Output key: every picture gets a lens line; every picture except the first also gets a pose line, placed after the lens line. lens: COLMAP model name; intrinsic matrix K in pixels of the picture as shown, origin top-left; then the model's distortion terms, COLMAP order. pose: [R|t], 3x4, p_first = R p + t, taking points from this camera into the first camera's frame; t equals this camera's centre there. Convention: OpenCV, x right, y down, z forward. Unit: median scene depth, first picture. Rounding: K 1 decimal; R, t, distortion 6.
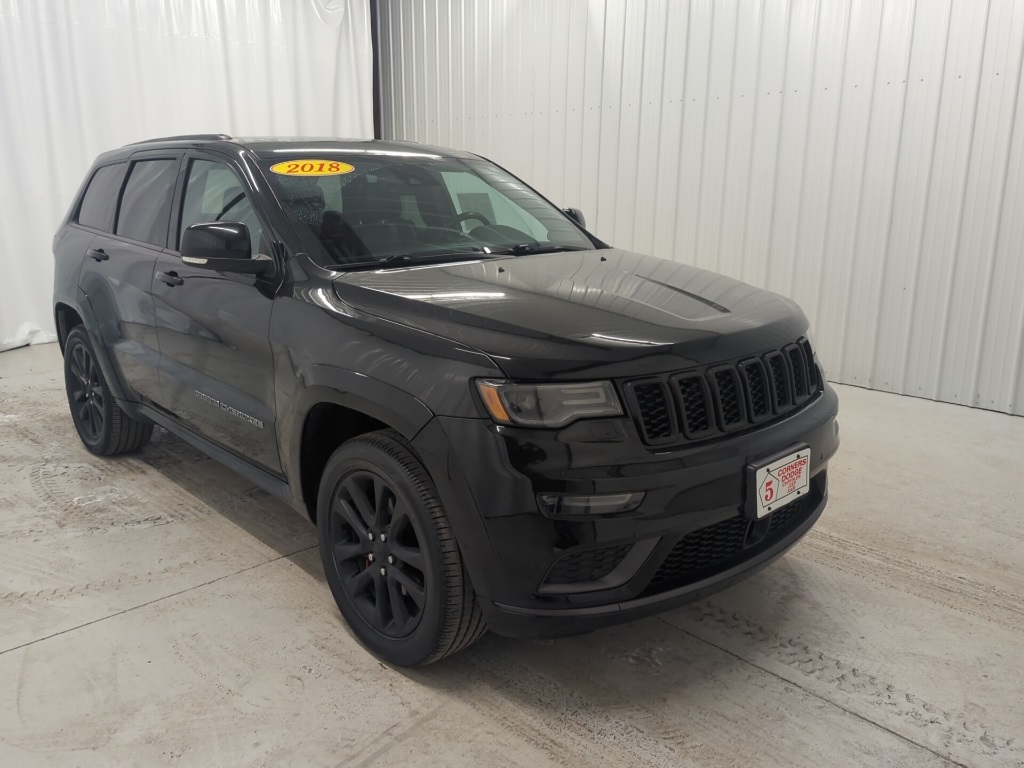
lens RADIAL K [[822.6, 0, 512.0], [0, 822.6, 384.0], [0, 0, 1]] dist [0.052710, -0.009689]
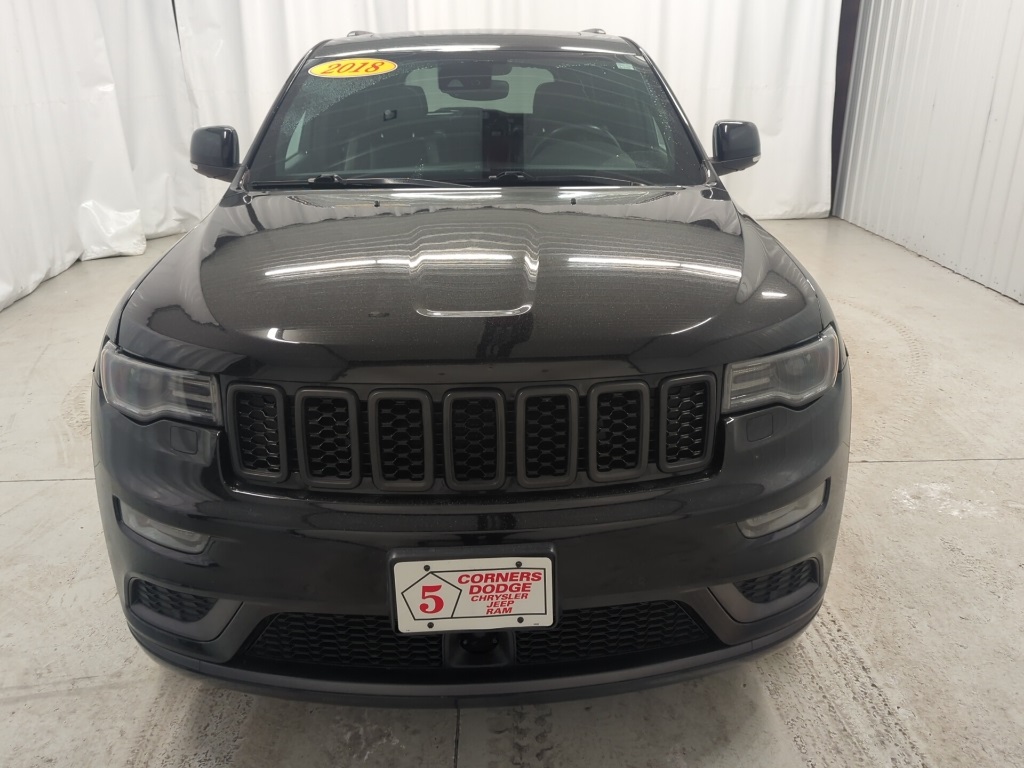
lens RADIAL K [[822.6, 0, 512.0], [0, 822.6, 384.0], [0, 0, 1]] dist [0.052710, -0.009689]
pose [[0.748923, 0.225716, -0.623031, 0.695107], [-0.146005, 0.973301, 0.177107, -0.148926], [0.646373, -0.041674, 0.761883, 0.548270]]
